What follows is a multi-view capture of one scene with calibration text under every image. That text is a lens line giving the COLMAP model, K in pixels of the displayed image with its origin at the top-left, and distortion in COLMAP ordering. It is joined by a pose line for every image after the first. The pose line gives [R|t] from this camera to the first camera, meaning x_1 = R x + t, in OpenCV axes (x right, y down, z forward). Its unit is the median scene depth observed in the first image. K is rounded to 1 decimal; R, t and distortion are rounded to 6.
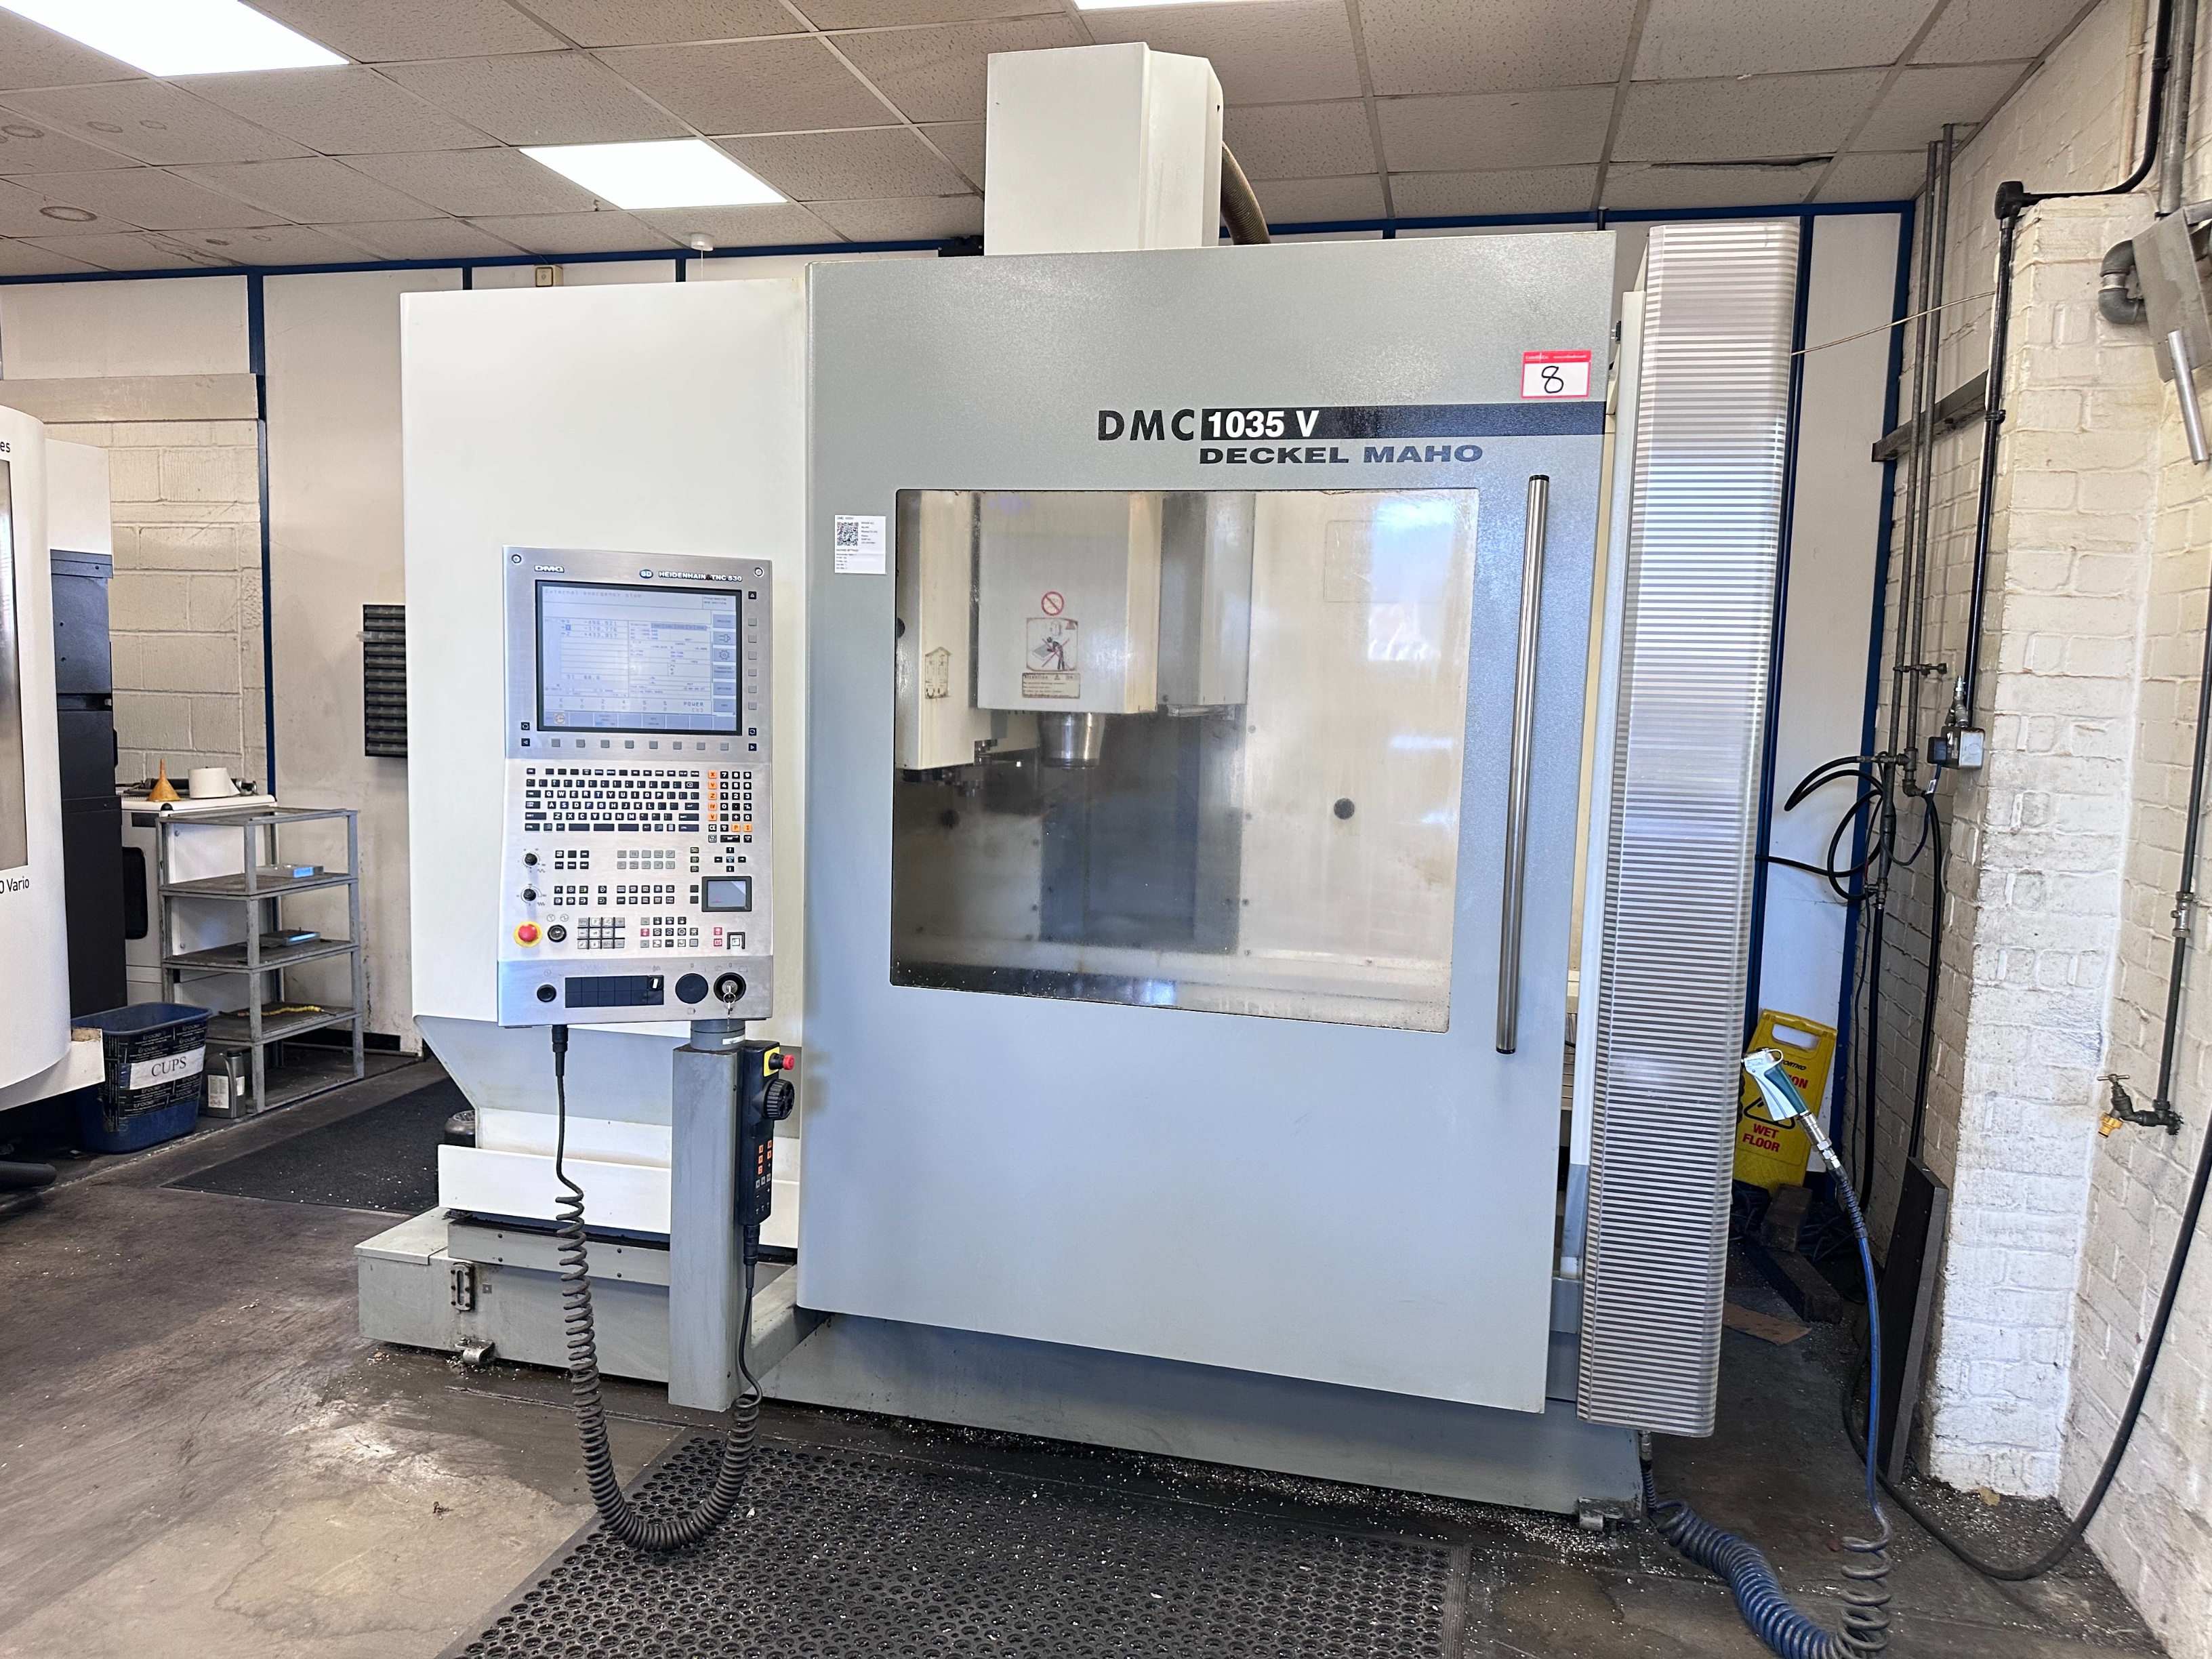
lens RADIAL K [[1600.8, 0, 1119.5], [0, 1600.8, 846.9], [0, 0, 1]] dist [0.025291, -0.031874]
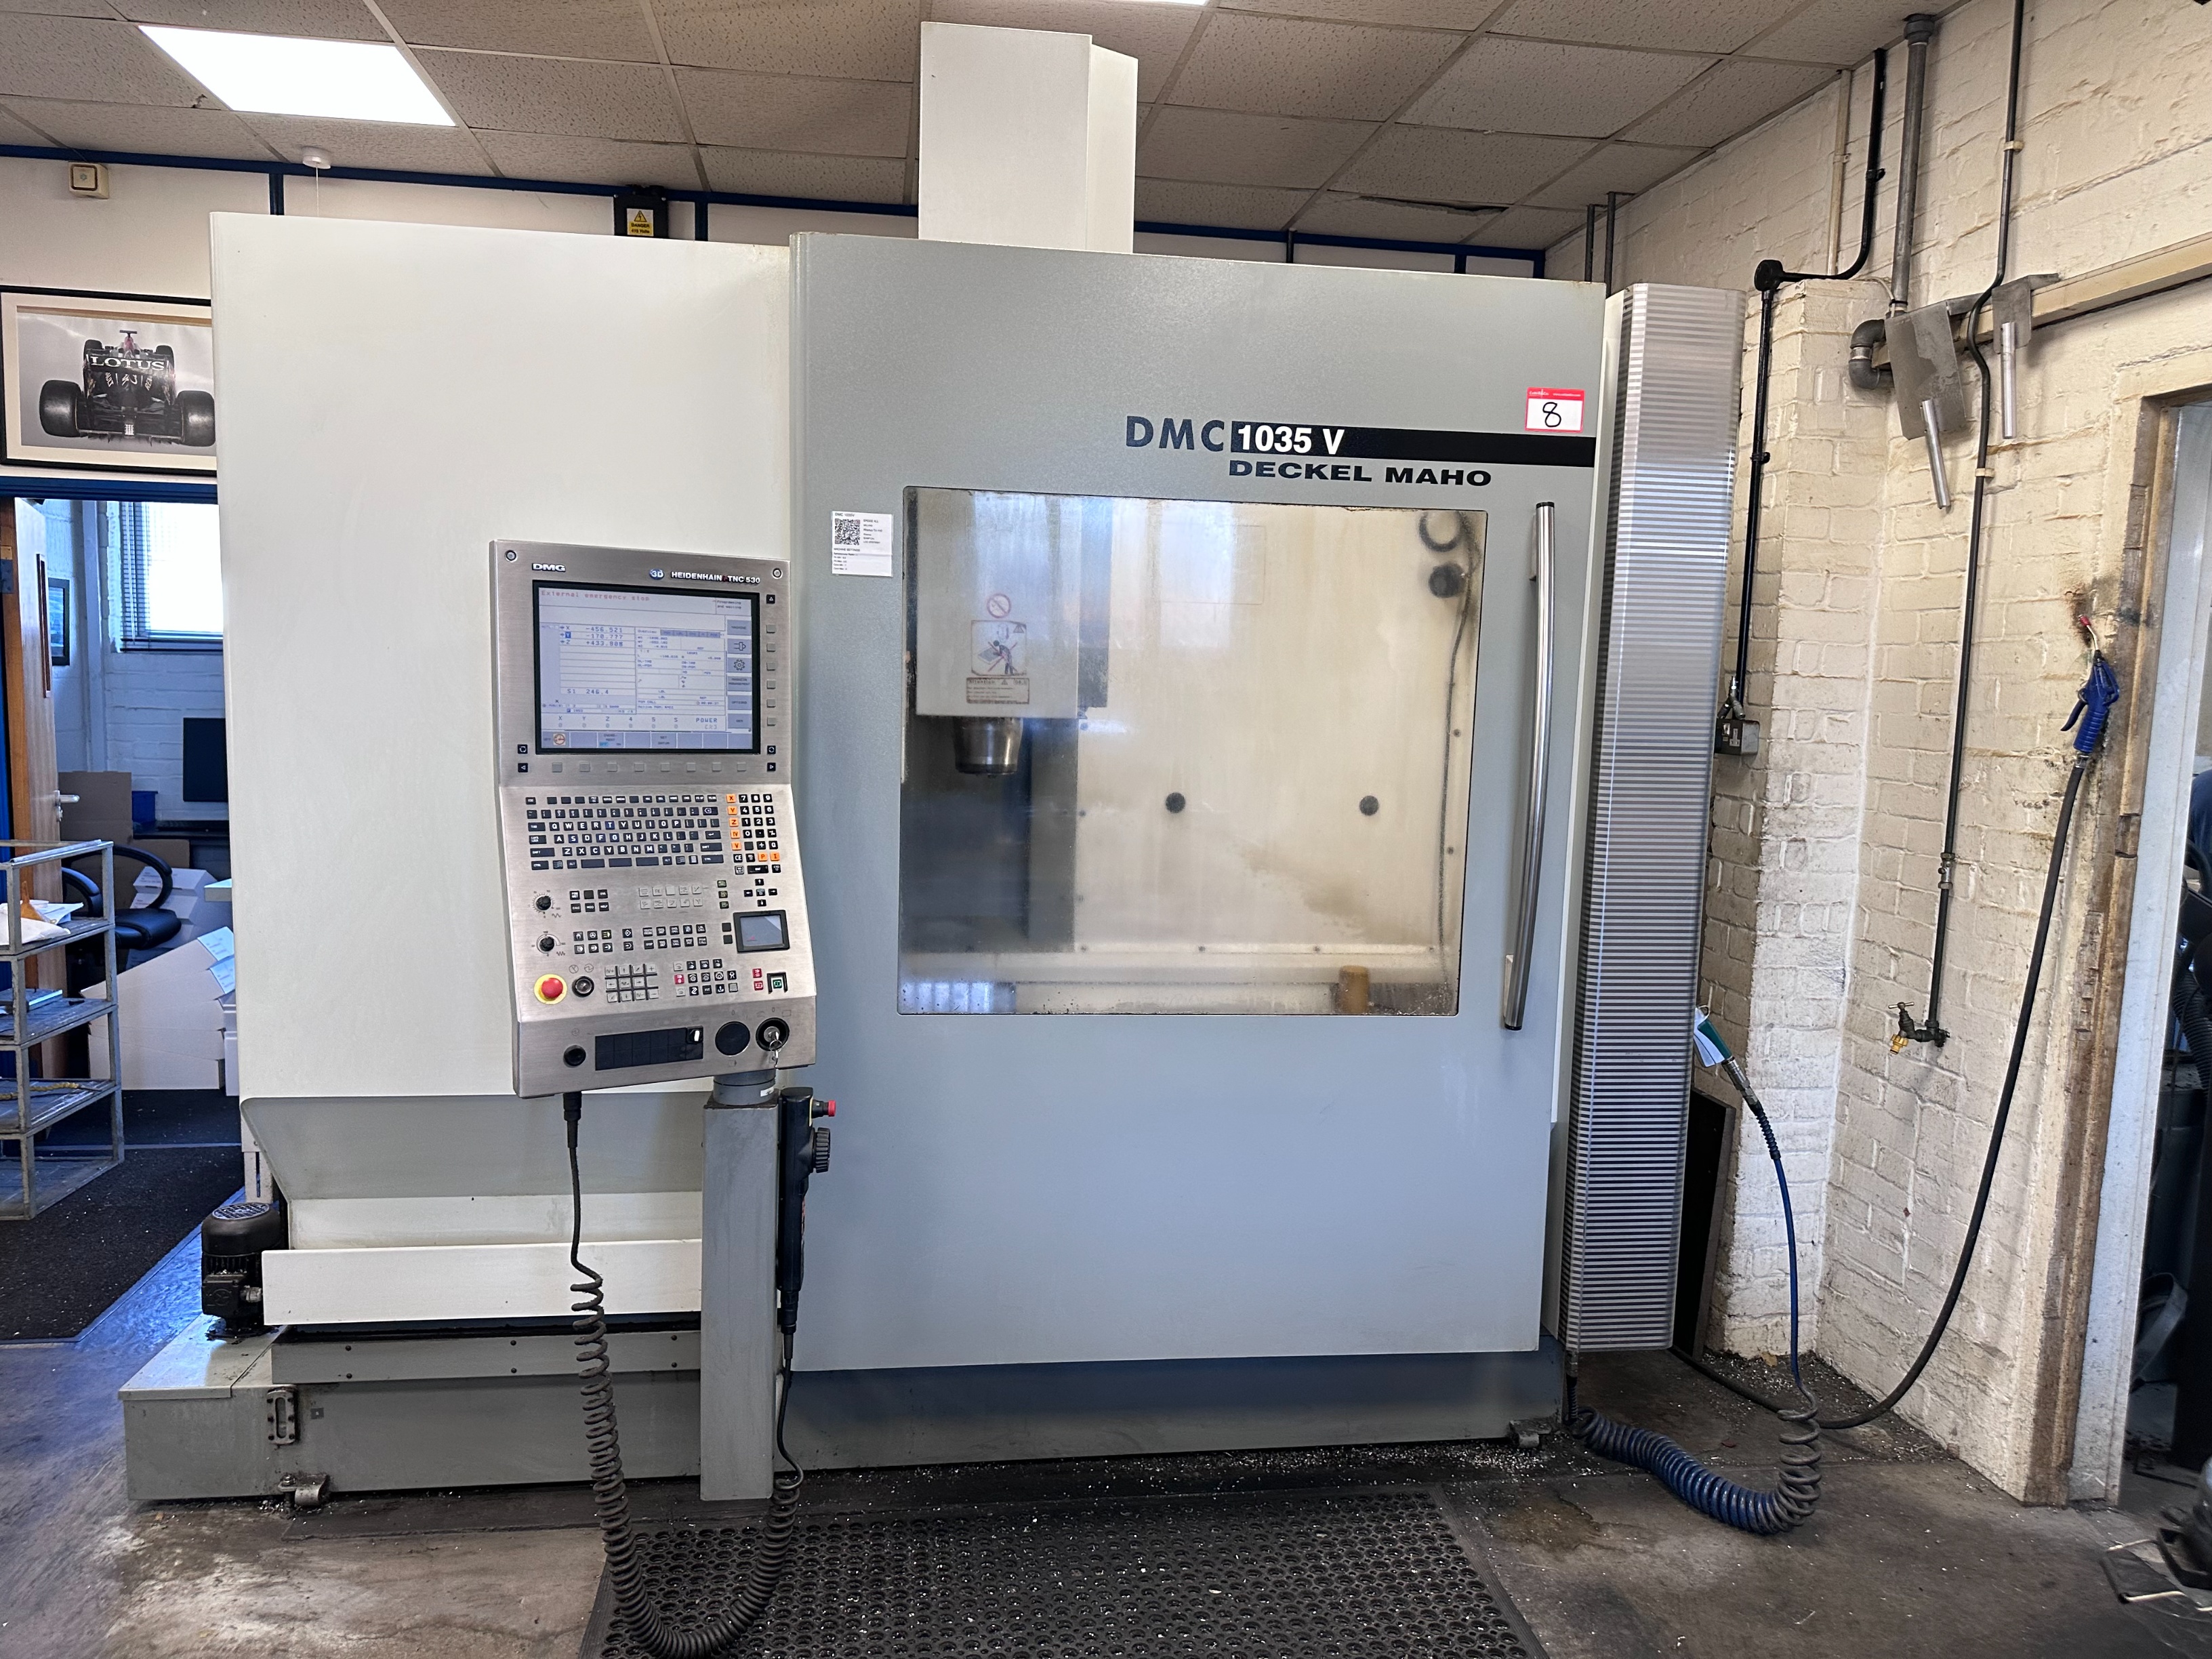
lens RADIAL K [[1600.8, 0, 1132.4], [0, 1600.8, 848.8], [0, 0, 1]] dist [0.025291, -0.031874]
pose [[0.924272, -0.046081, 0.378943, -0.347768], [0.038726, 0.998885, 0.027014, -0.029106], [-0.379766, -0.010294, 0.925025, 0.074973]]
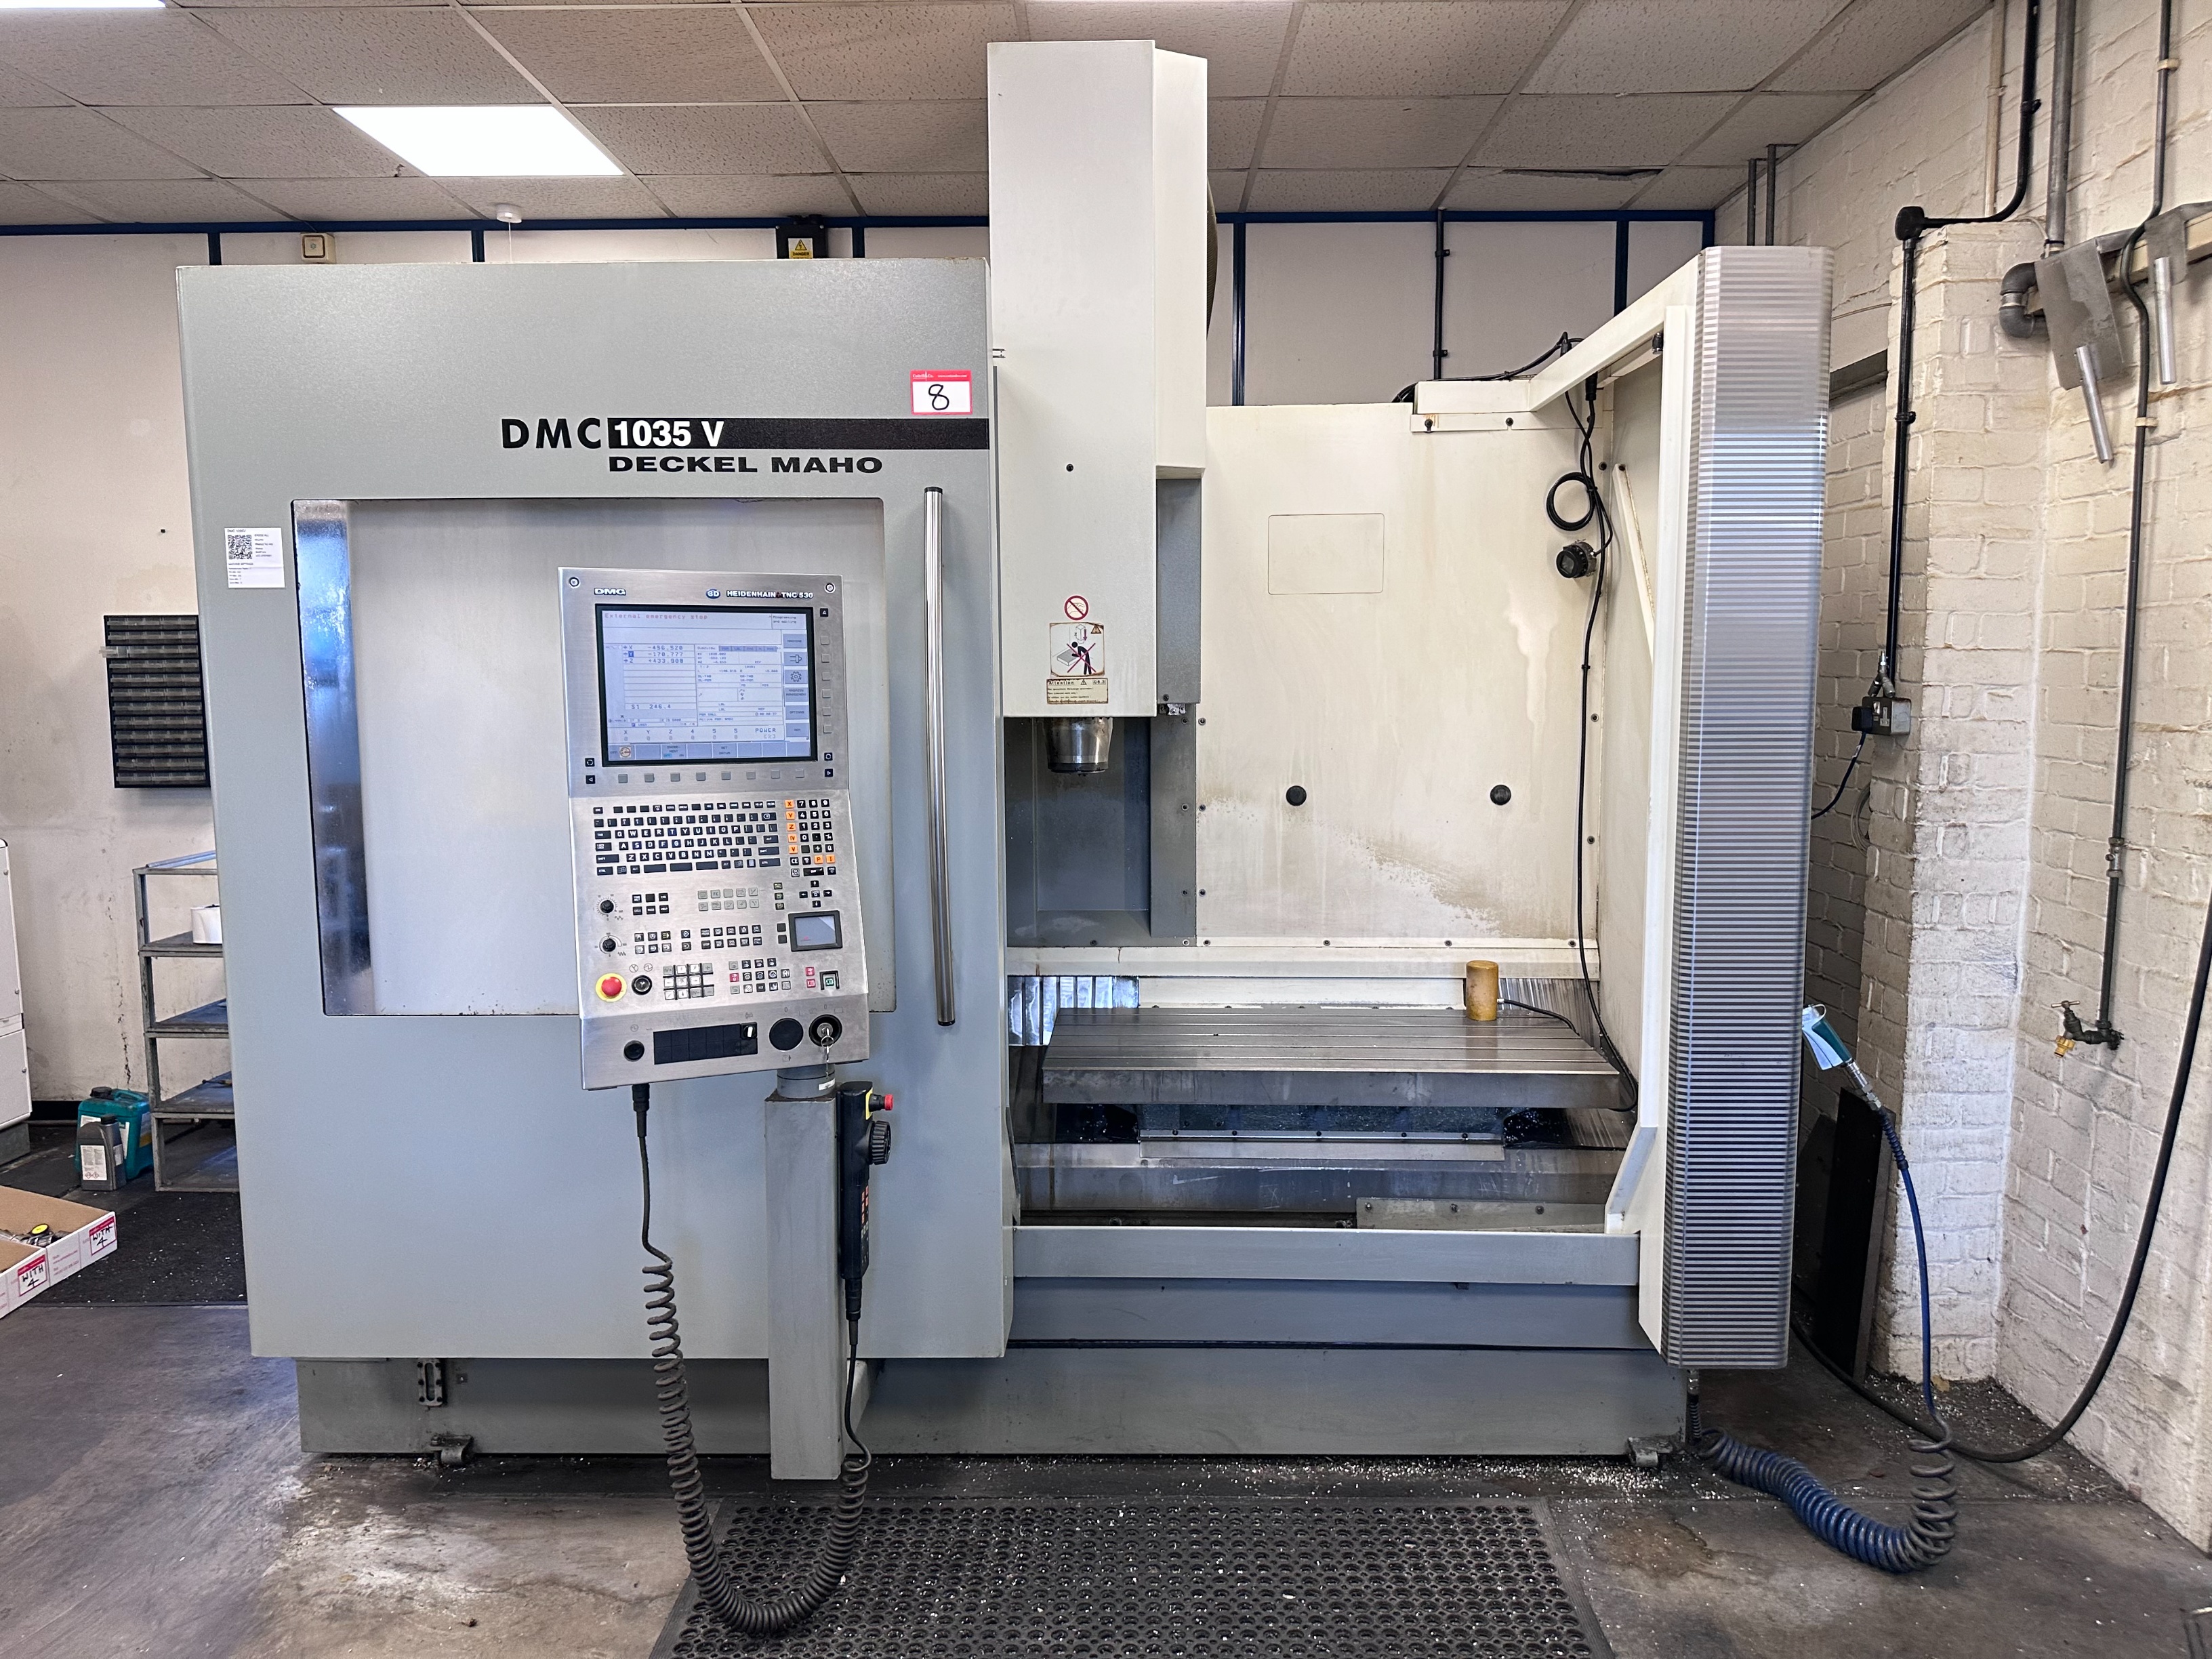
lens RADIAL K [[1600.8, 0, 1132.7], [0, 1600.8, 824.1], [0, 0, 1]] dist [0.025291, -0.031874]
pose [[0.972705, -0.057064, 0.224920, -0.241797], [0.056040, 0.998369, 0.010941, -0.029152], [-0.225177, 0.001962, 0.974316, 0.037469]]
